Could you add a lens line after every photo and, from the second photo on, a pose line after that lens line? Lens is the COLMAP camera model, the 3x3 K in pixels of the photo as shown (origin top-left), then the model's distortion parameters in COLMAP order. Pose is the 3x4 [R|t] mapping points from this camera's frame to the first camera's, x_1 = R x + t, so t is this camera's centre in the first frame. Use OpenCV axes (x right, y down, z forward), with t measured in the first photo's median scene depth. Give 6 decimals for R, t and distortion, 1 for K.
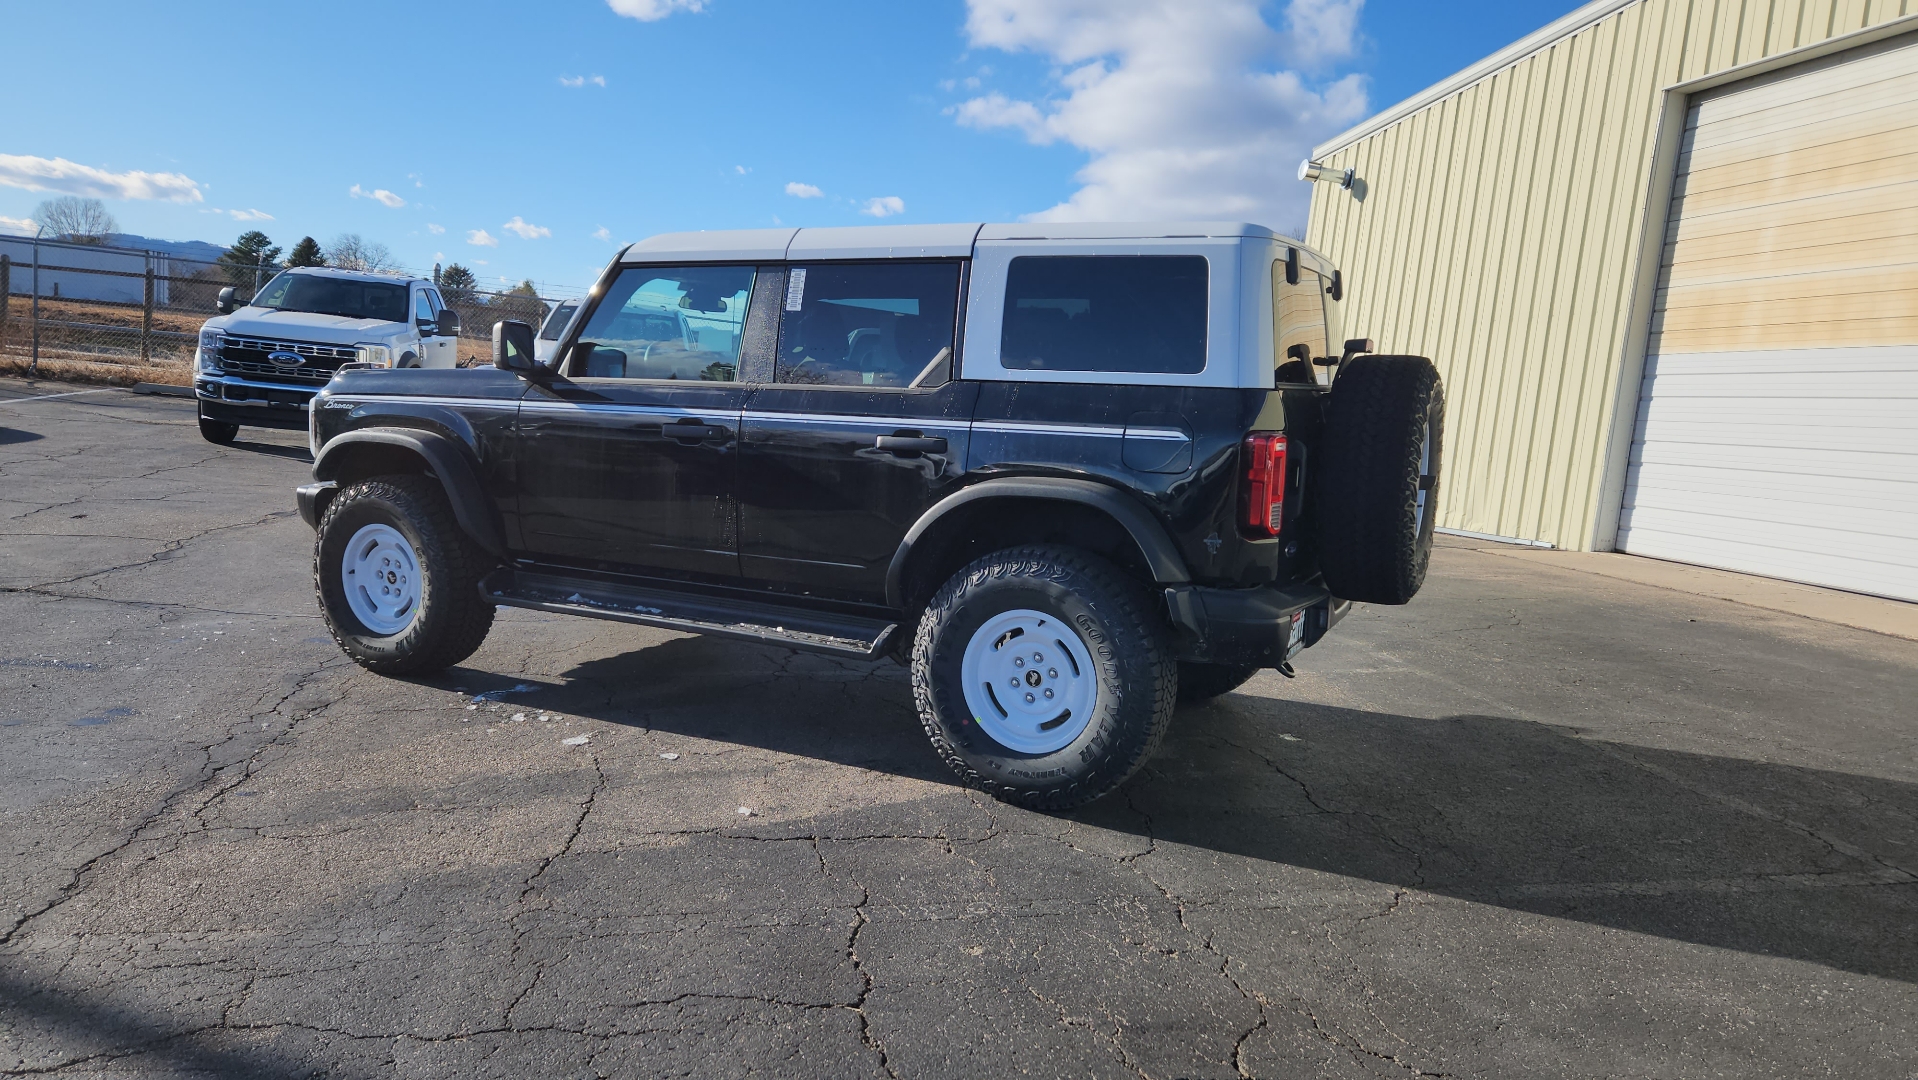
lens RADIAL K [[1266.5, 0, 935.4], [0, 1266.5, 547.0], [0, 0, 1]] dist [0.062150, -0.039679]
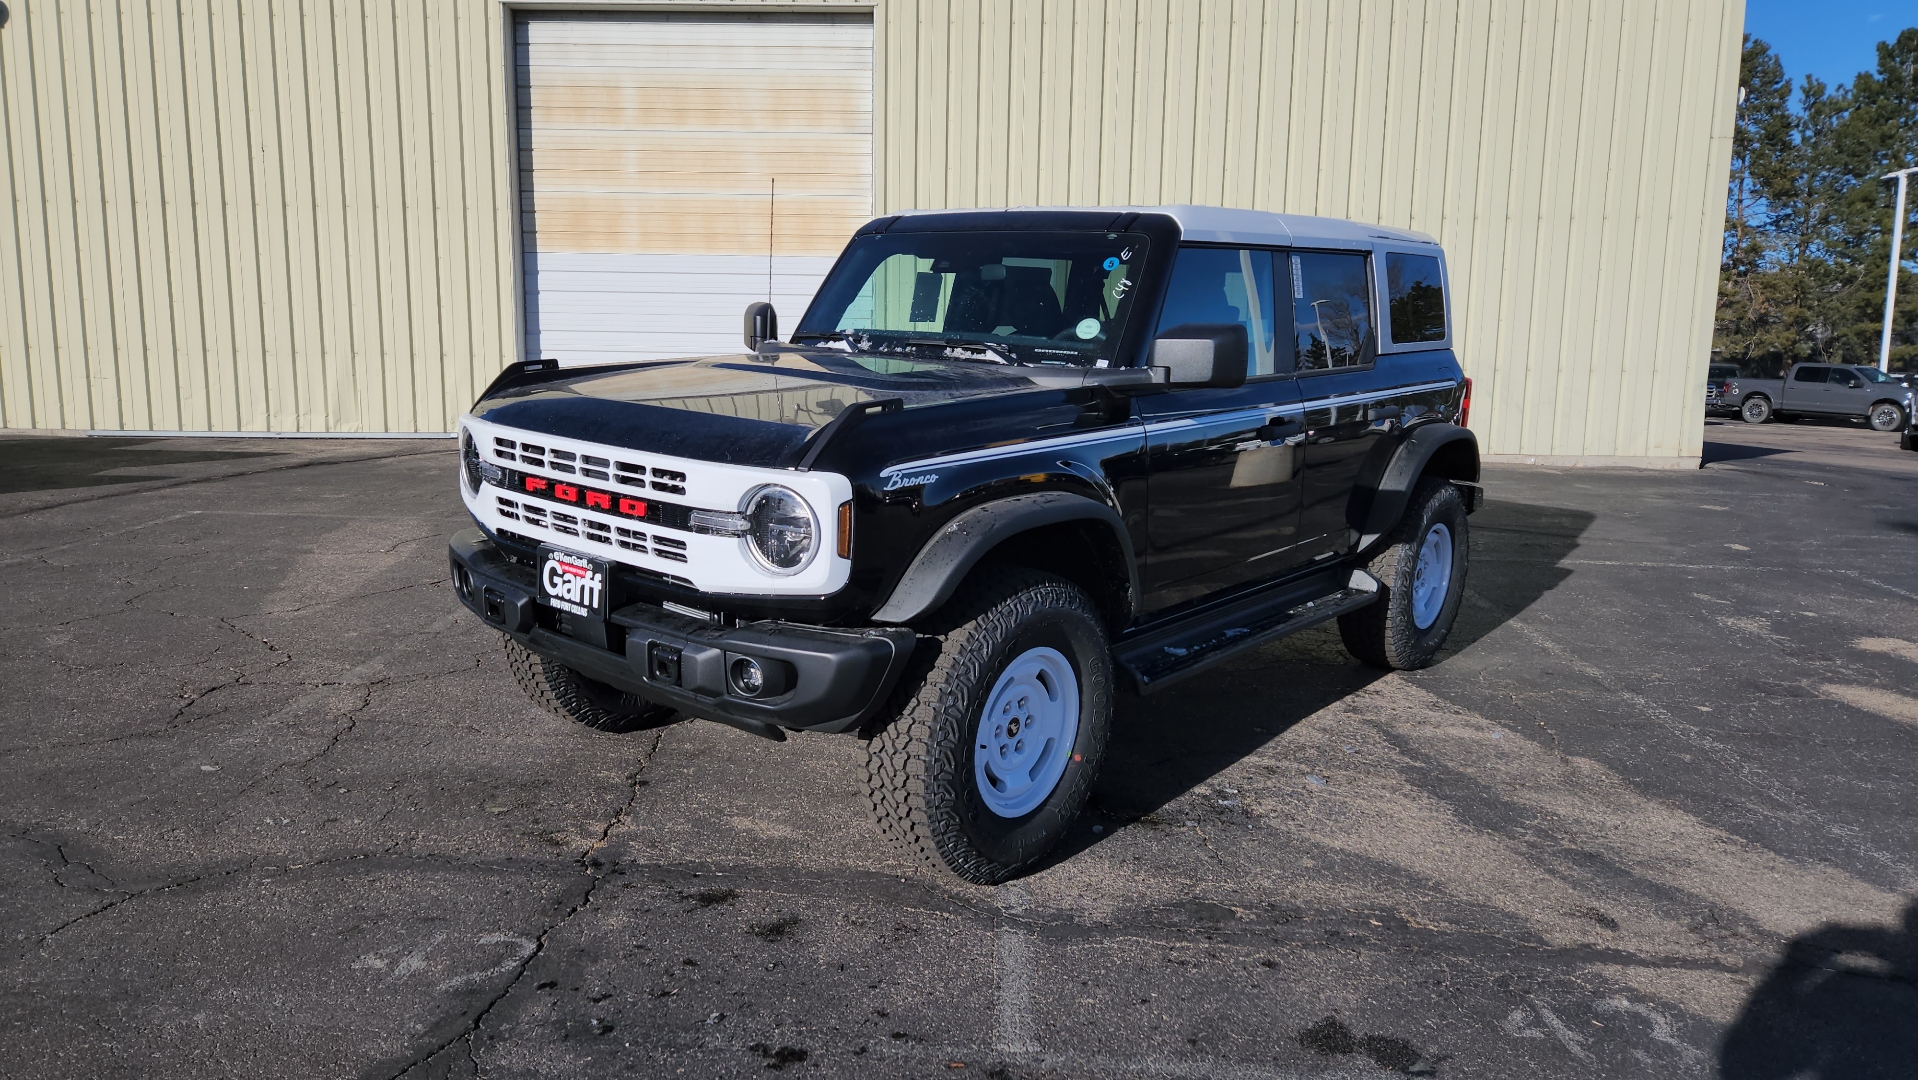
lens RADIAL K [[1267.3, 0, 913.3], [0, 1267.3, 551.0], [0, 0, 1]] dist [0.071141, -0.046309]
pose [[0.257507, -0.229050, 0.938737, -1.022328], [0.112191, 0.972016, 0.206394, -0.200574], [-0.959741, 0.052170, 0.275999, 0.873226]]
